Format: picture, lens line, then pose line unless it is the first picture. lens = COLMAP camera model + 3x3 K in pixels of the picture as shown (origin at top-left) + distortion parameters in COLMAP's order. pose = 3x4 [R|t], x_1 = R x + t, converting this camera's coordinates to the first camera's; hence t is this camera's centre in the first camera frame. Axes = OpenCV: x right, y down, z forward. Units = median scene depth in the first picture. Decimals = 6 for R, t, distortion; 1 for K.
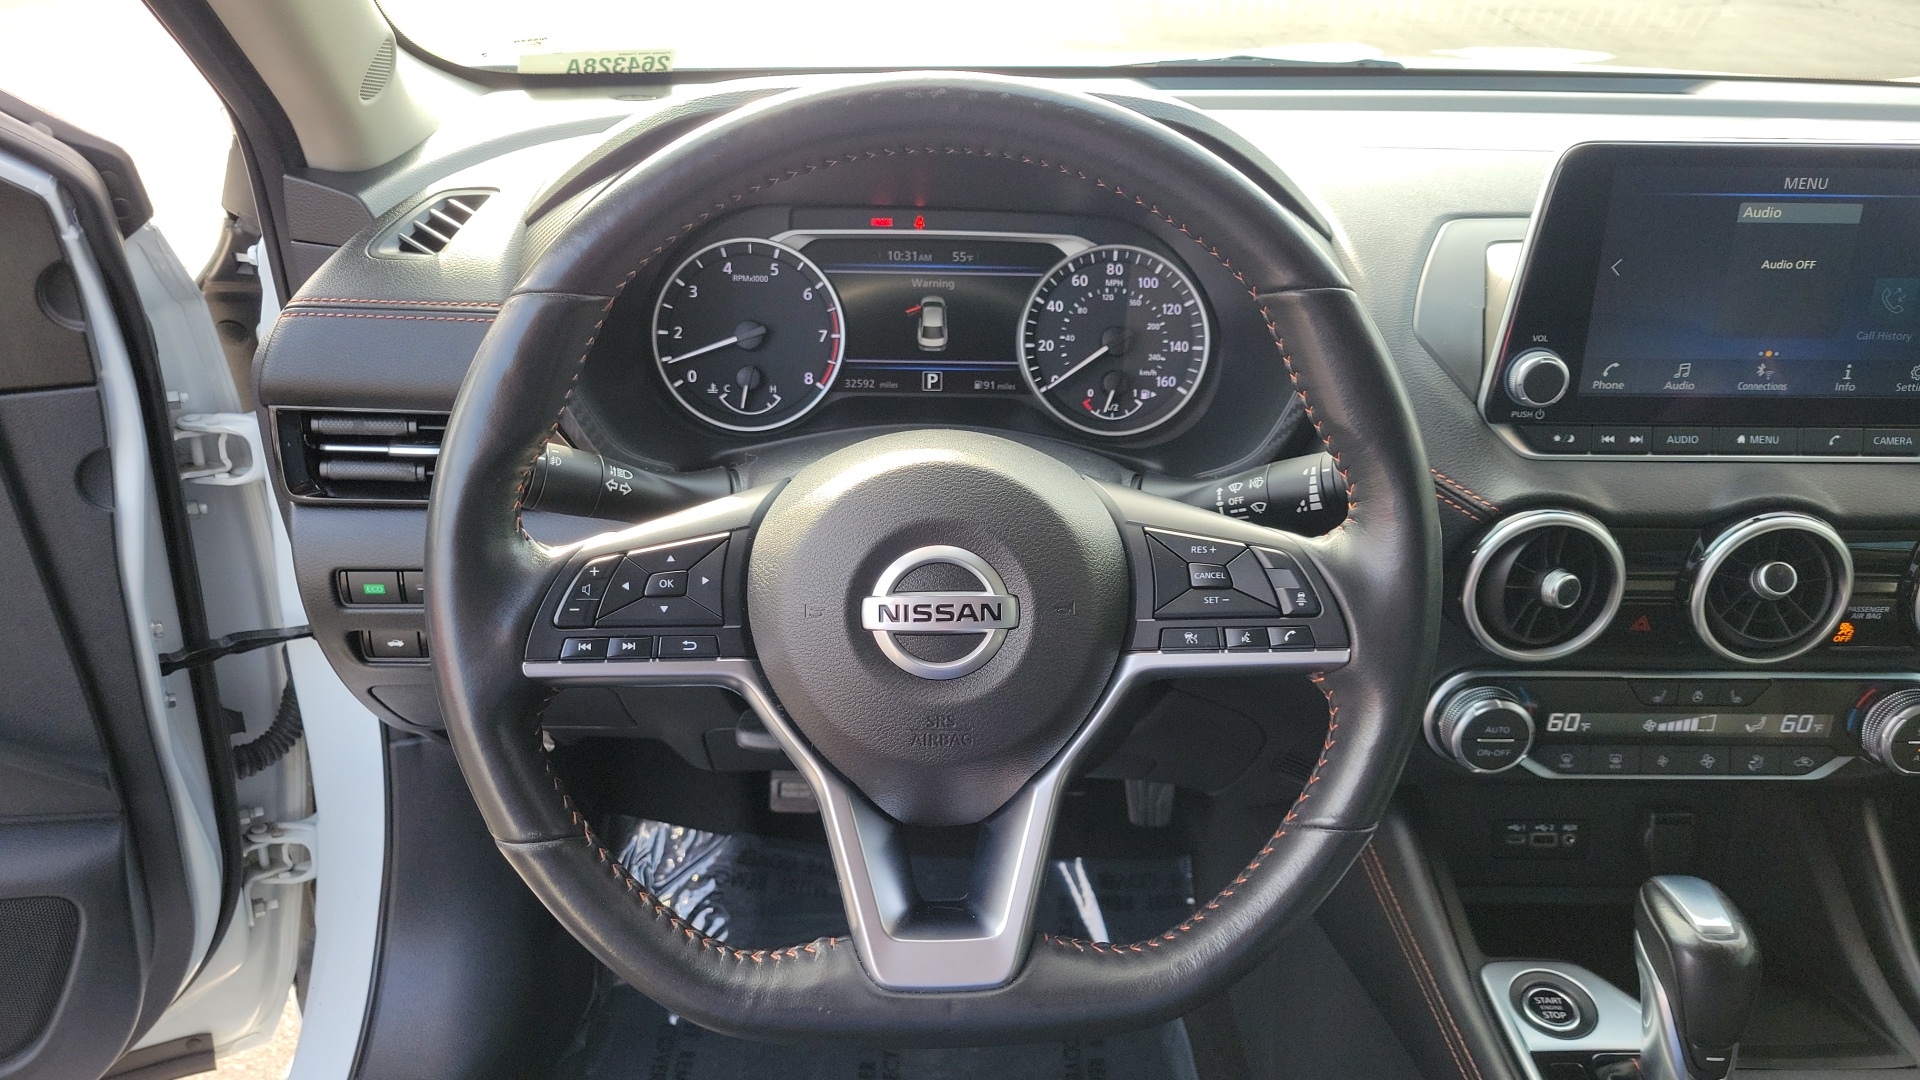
lens RADIAL K [[1454.1, 0, 968.8], [0, 1454.1, 542.9], [0, 0, 1]] dist [0.025686, 0.000258]
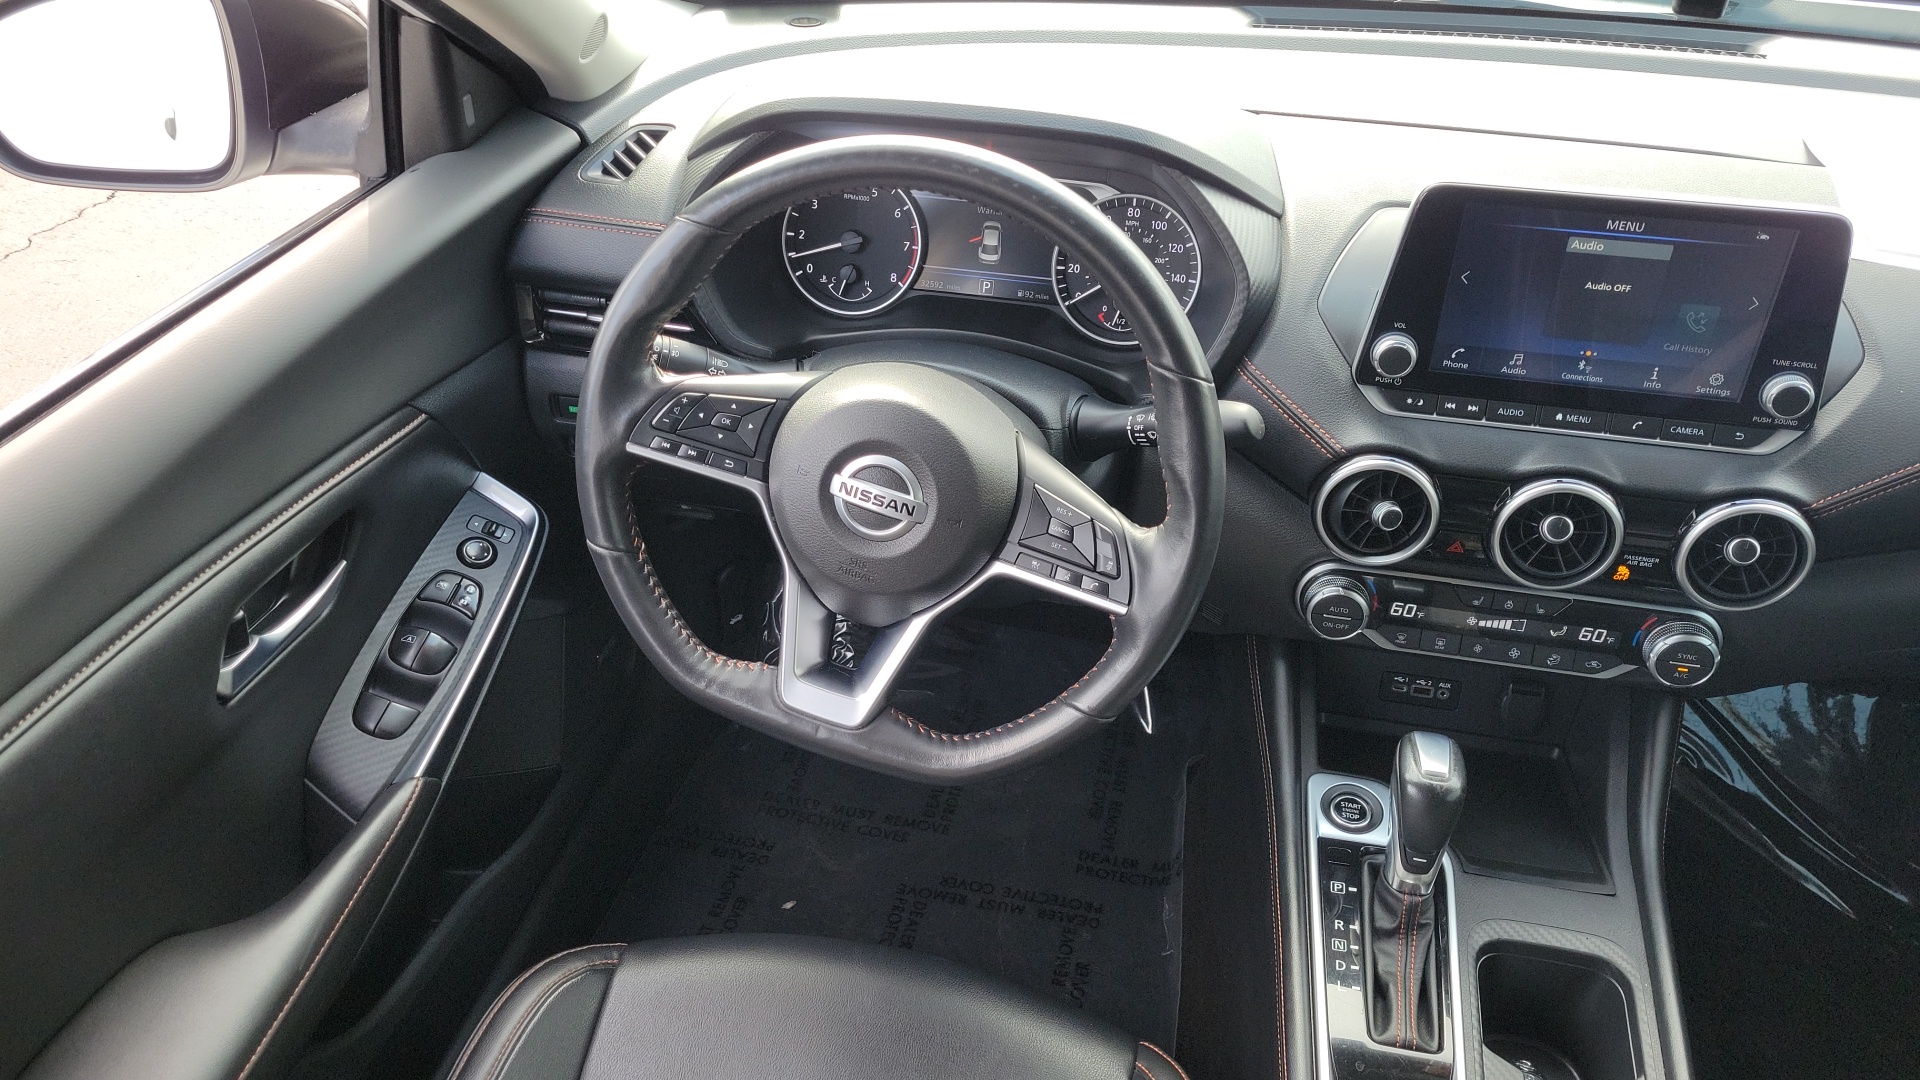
lens RADIAL K [[1437.9, 0, 949.8], [0, 1437.9, 549.3], [0, 0, 1]] dist [0.032596, -0.004967]
pose [[0.972514, 0.130596, -0.192774, 0.242994], [-0.093675, 0.977389, 0.189566, -0.133749], [0.213172, -0.166298, 0.962758, -0.319850]]
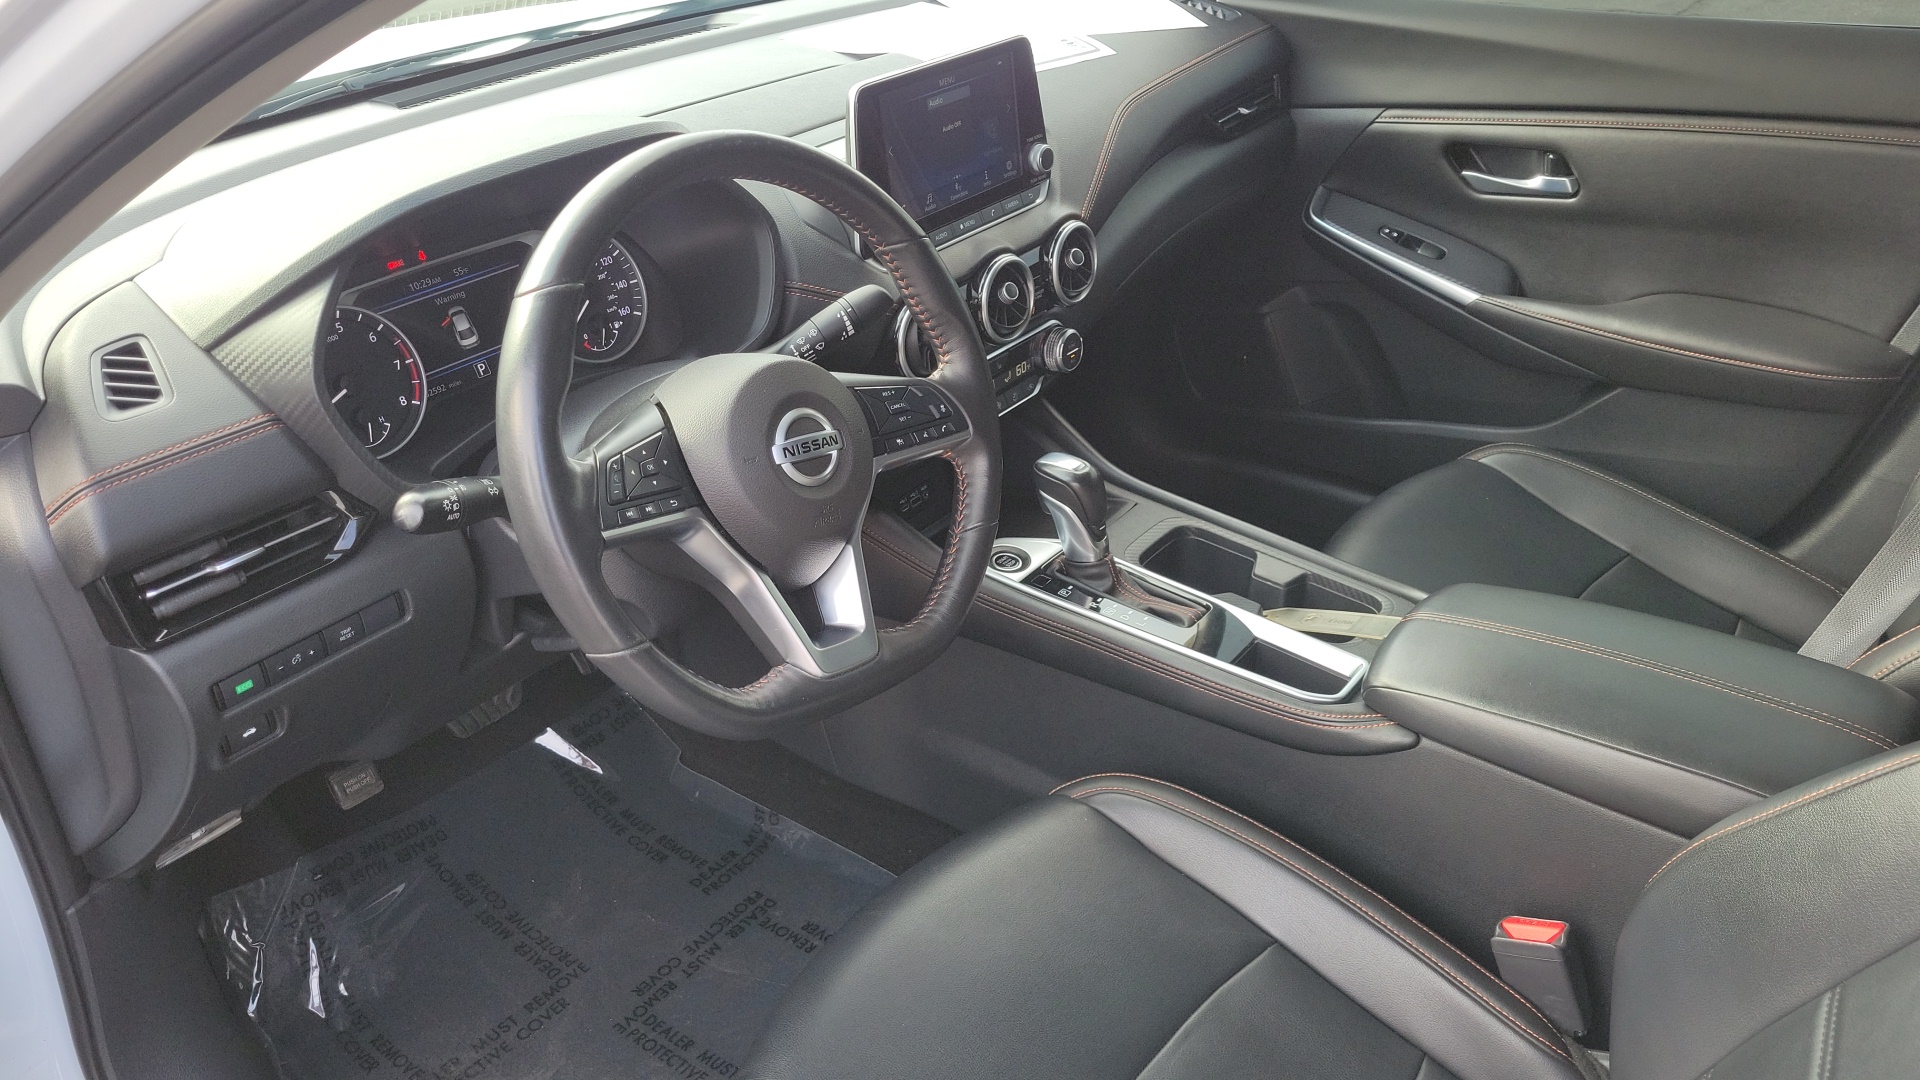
lens RADIAL K [[1437.9, 0, 949.8], [0, 1437.9, 549.3], [0, 0, 1]] dist [0.032596, -0.004967]
pose [[0.638206, -0.429759, 0.638749, -0.702673], [0.377870, 0.897736, 0.226460, -0.109720], [-0.670751, 0.096836, 0.735334, -0.222297]]
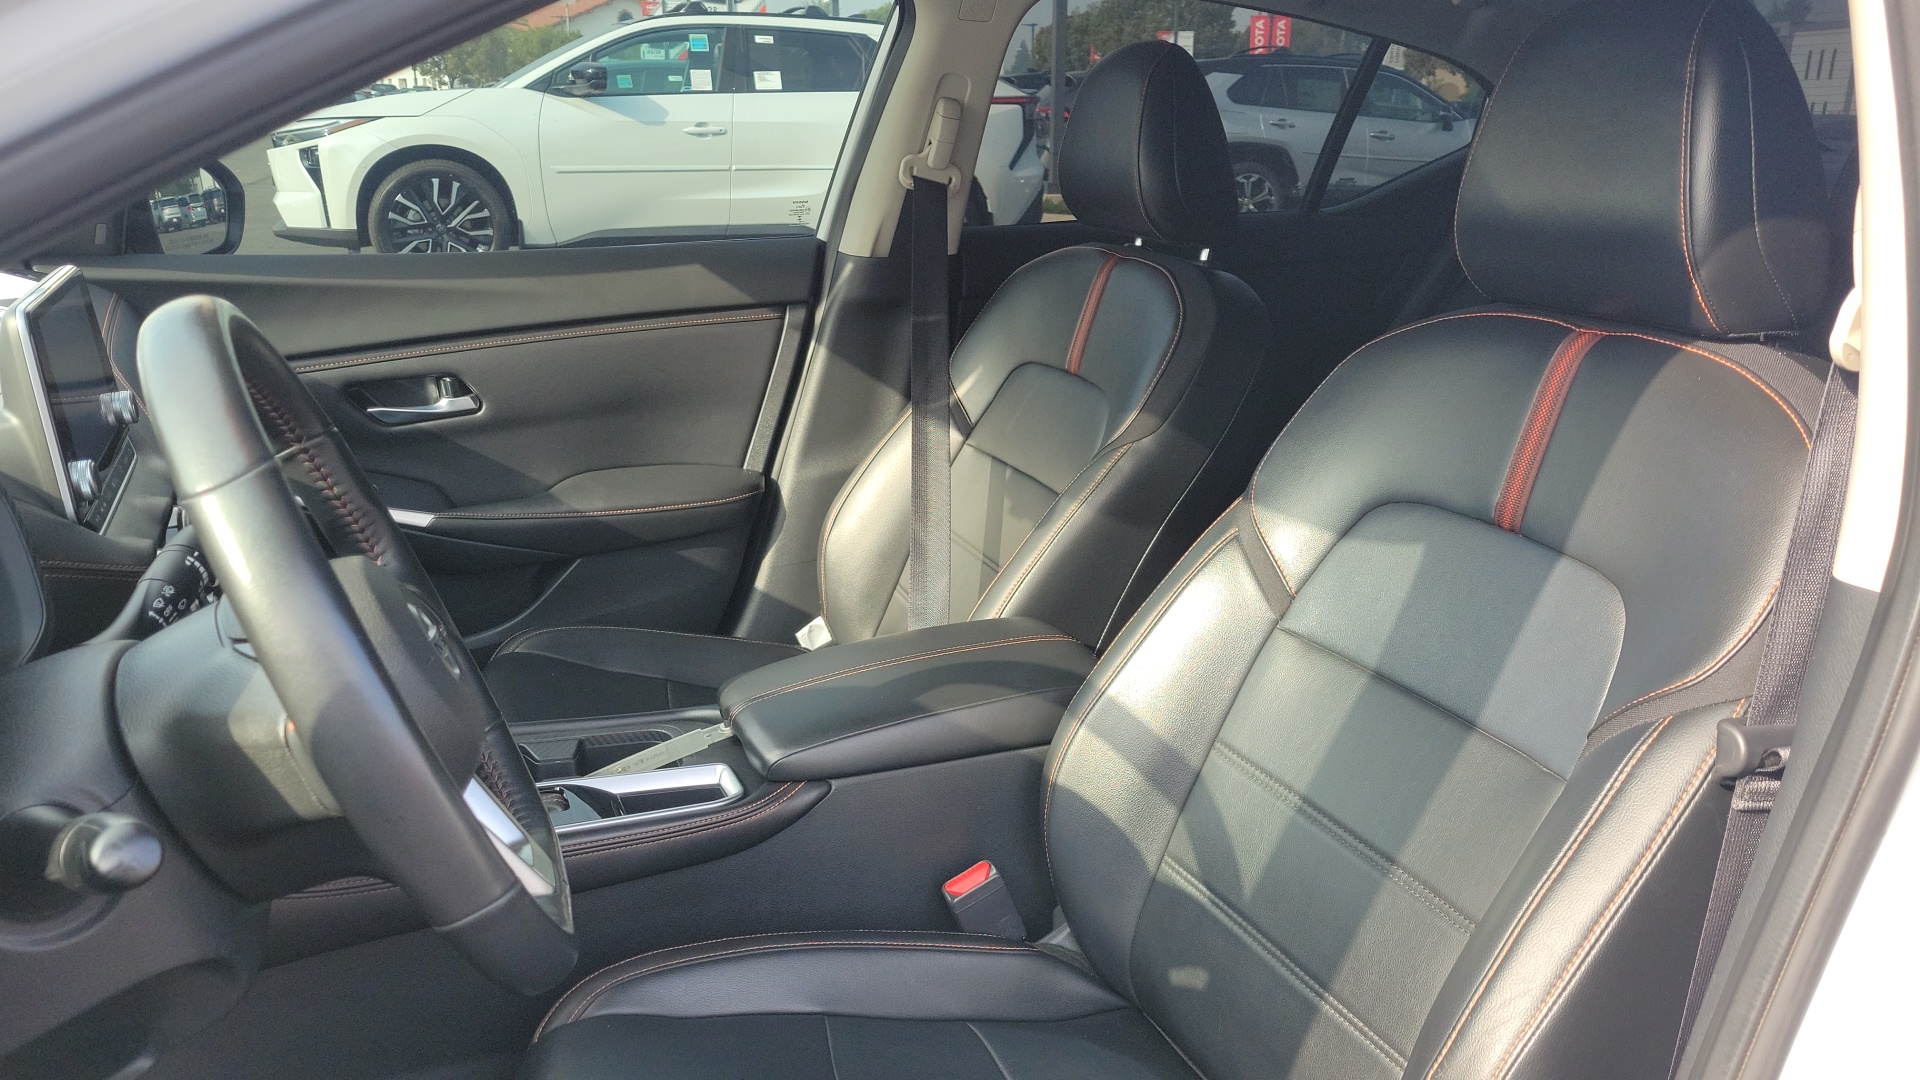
lens RADIAL K [[1468.6, 0, 952.4], [0, 1468.6, 558.6], [0, 0, 1]] dist [0.007027, -0.001227]
pose [[-0.361269, -0.313172, 0.878299, -0.980566], [0.380071, 0.810663, 0.445389, -0.318838], [-0.851487, 0.494721, -0.173840, 0.540048]]
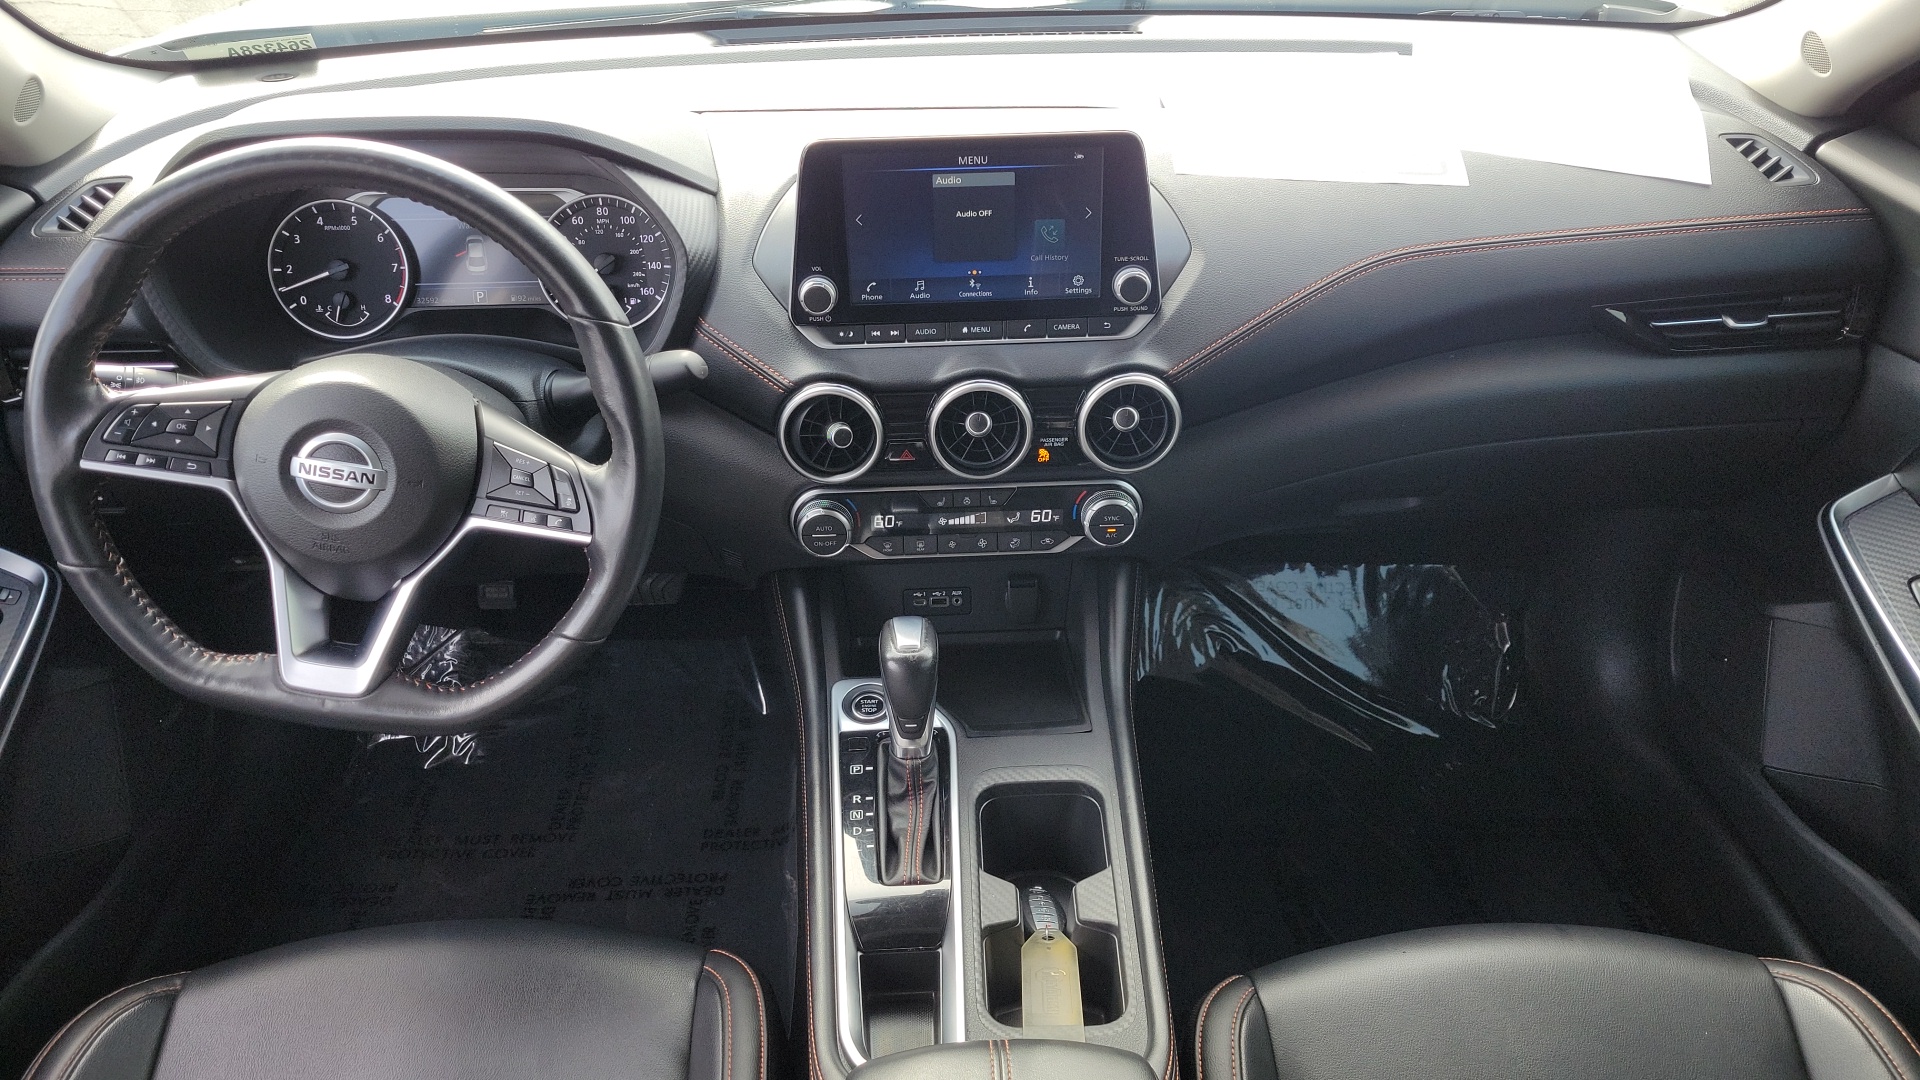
lens RADIAL K [[1437.2, 0, 964.5], [0, 1437.2, 547.4], [0, 0, 1]] dist [0.050825, -0.040740]
pose [[0.999232, -0.038381, -0.007915, 0.481131], [0.039083, 0.990817, 0.129441, -0.037062], [0.002874, -0.129651, 0.991556, -0.447123]]
